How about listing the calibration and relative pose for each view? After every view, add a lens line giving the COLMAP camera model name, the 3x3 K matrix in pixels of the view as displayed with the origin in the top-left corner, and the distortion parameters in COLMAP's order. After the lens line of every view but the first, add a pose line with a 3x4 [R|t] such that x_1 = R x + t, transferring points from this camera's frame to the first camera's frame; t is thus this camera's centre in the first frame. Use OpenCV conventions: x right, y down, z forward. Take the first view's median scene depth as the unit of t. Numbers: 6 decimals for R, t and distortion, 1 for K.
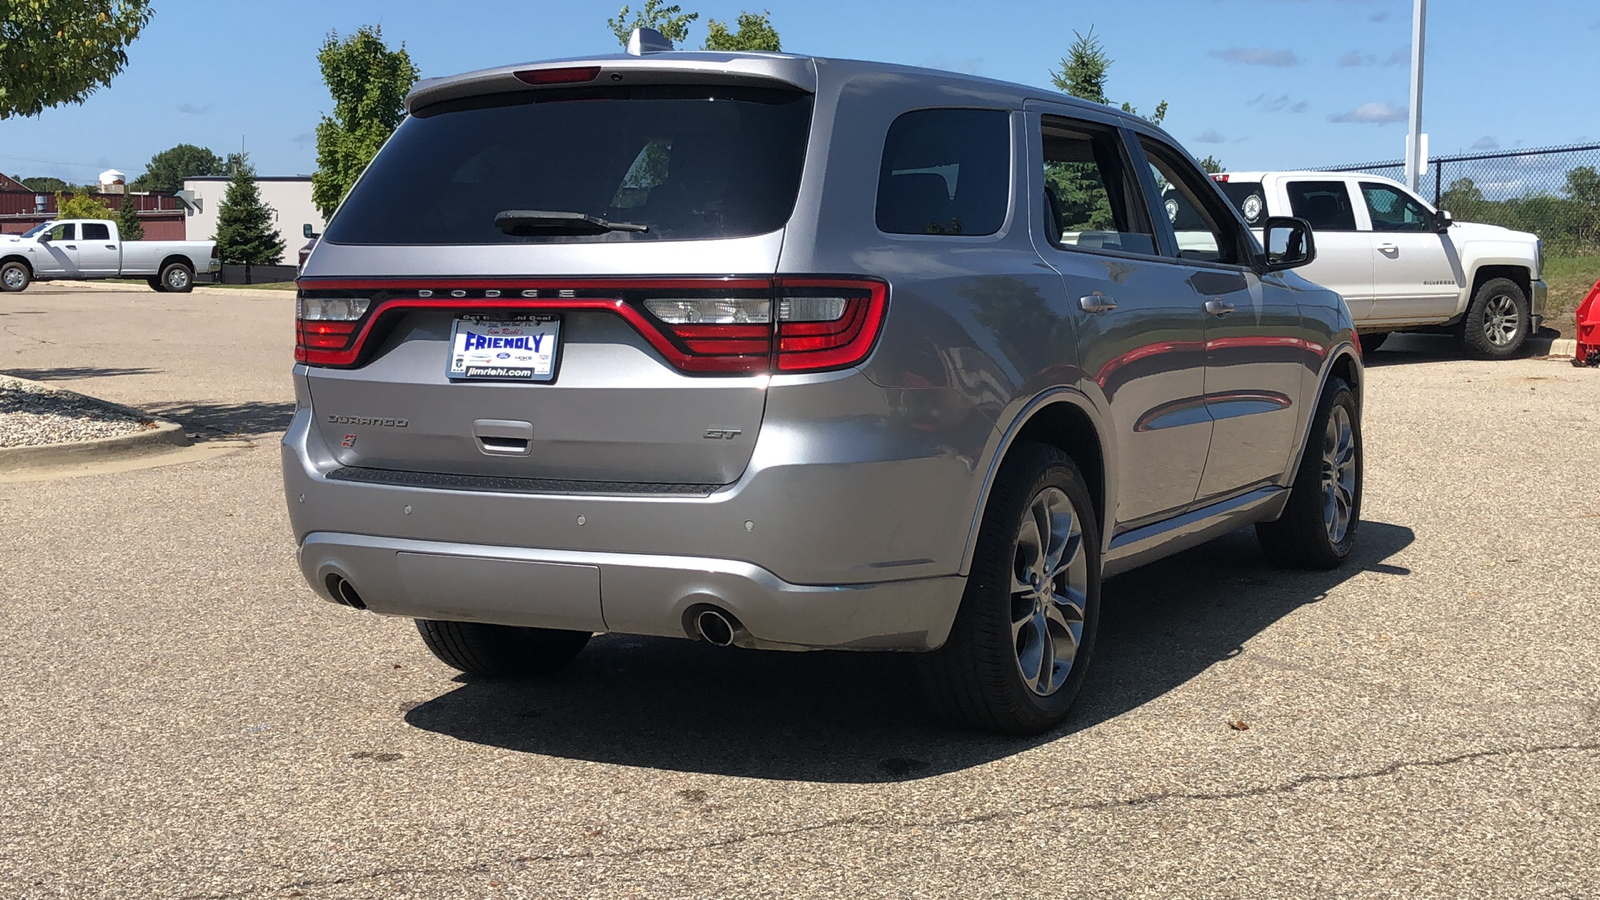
lens RADIAL K [[2001.0, 0, 769.9], [0, 2001.0, 467.0], [0, 0, 1]] dist [0.065128, 0.000000]
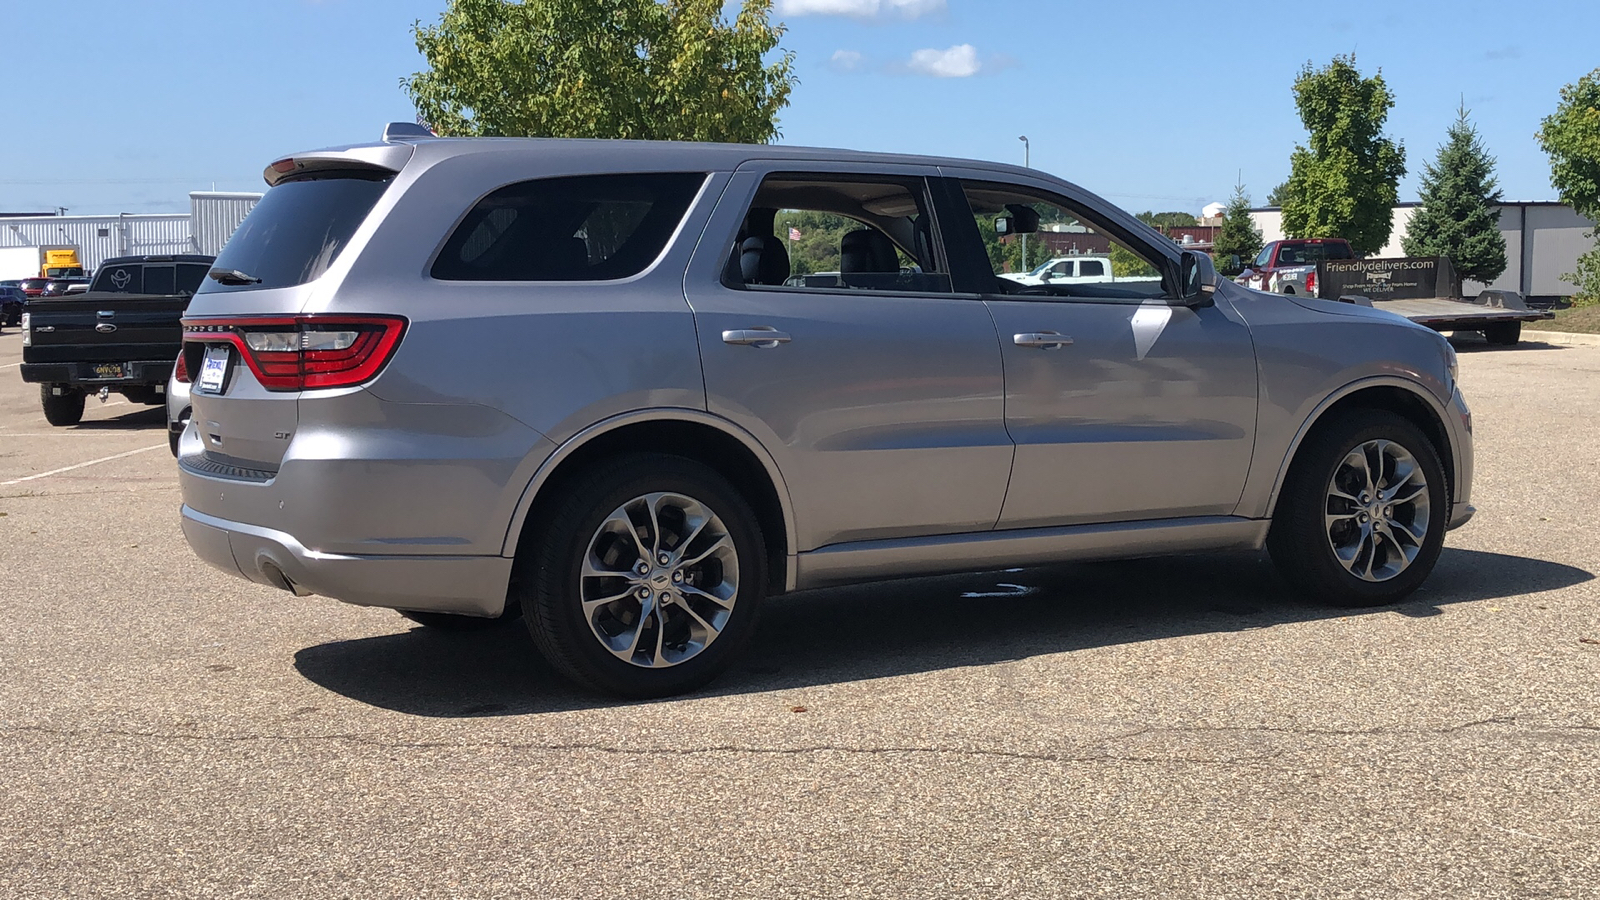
lens RADIAL K [[2001.0, 0, 797.9], [0, 2001.0, 459.6], [0, 0, 1]] dist [0.065128, 0.000000]
pose [[0.851976, 0.026675, -0.522901, 0.894873], [-0.035686, 0.999337, -0.007165, -0.002361], [0.522363, 0.024765, 0.852363, 0.044039]]
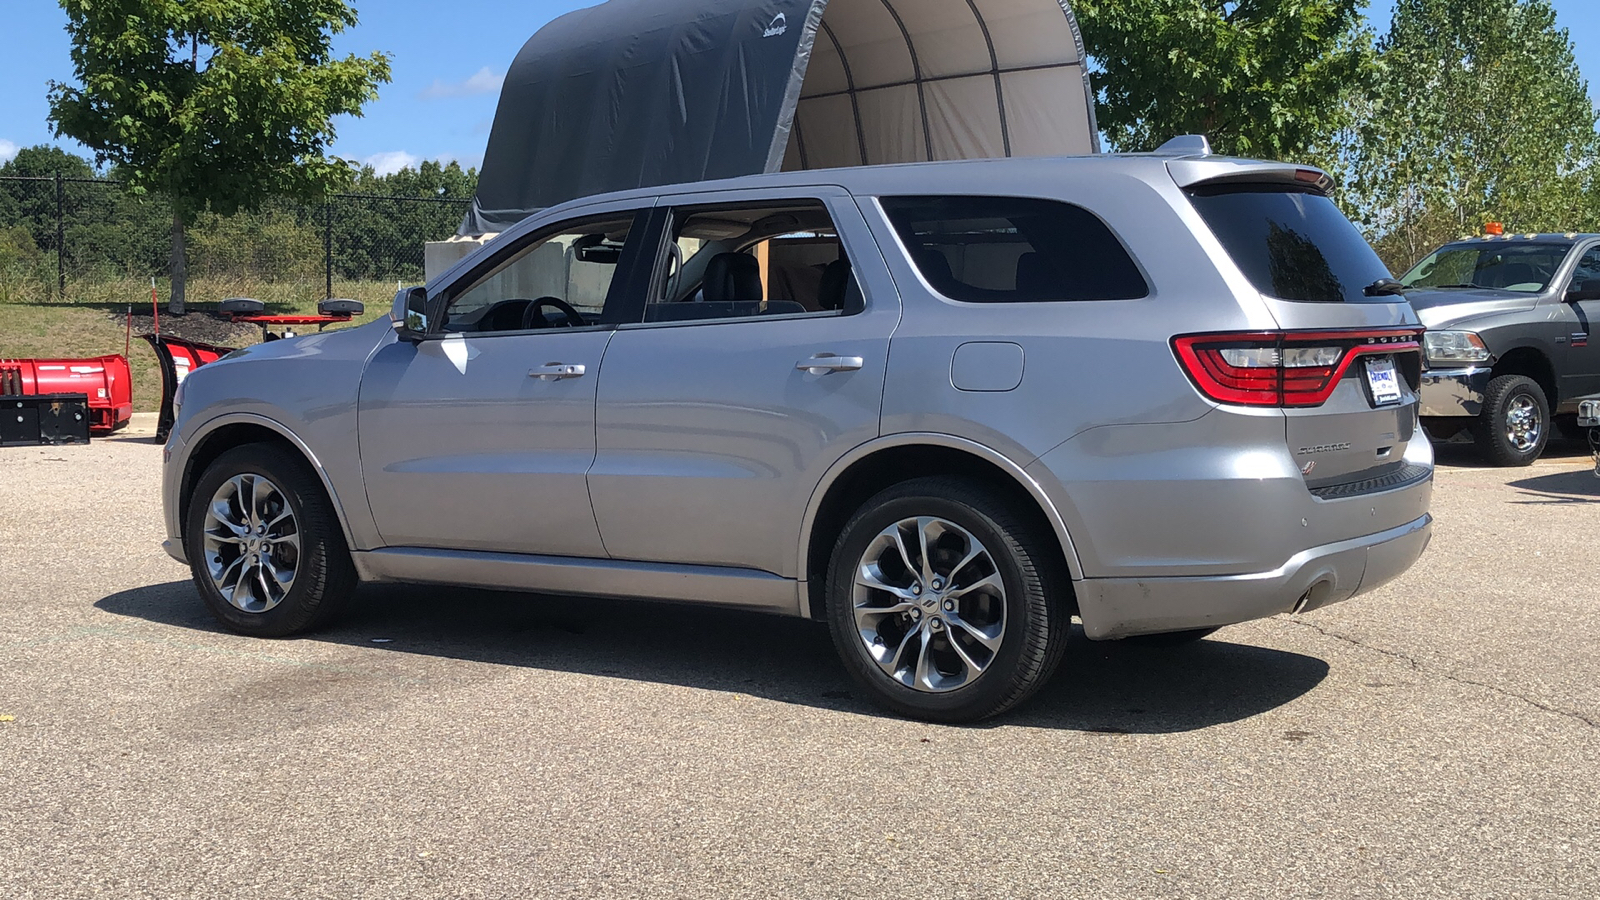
lens RADIAL K [[2001.0, 0, 802.7], [0, 2001.0, 445.0], [0, 0, 1]] dist [0.065128, 0.000000]
pose [[0.065841, -0.058716, 0.996101, -1.465392], [0.108376, 0.992783, 0.051356, -0.124265], [-0.991927, 0.104572, 0.071729, 1.259258]]
